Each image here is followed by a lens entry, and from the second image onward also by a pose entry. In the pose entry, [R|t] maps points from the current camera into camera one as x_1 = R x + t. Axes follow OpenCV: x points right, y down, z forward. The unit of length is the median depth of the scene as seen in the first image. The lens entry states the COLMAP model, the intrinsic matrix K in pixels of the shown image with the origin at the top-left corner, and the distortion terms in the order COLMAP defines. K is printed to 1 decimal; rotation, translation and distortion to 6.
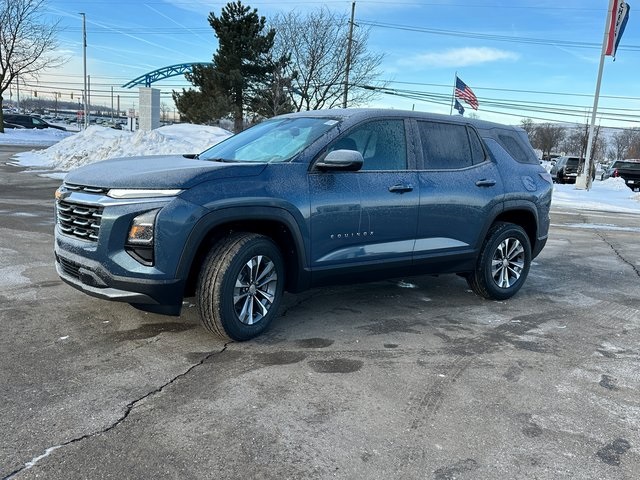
lens RADIAL K [[589.4, 0, 319.5], [0, 589.4, 238.7], [0, 0, 1]] dist [0.184939, -0.400017]
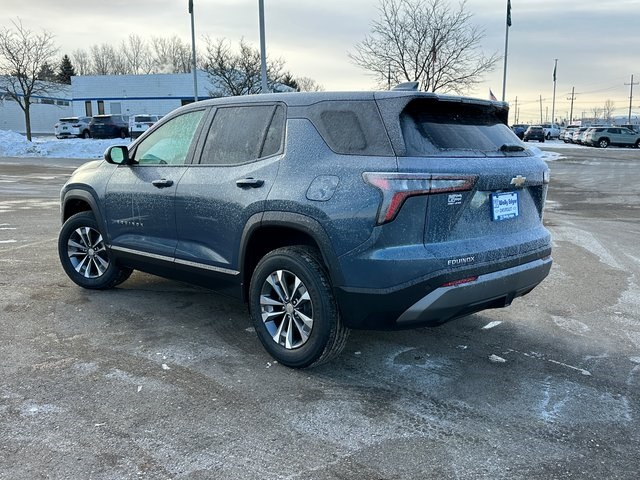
lens RADIAL K [[589.4, 0, 319.5], [0, 589.4, 238.7], [0, 0, 1]] dist [0.184939, -0.400017]
pose [[0.148672, 0.093766, -0.984431, 1.042059], [-0.141747, 0.987235, 0.072626, -0.094134], [0.978675, 0.128743, 0.160065, 1.031952]]
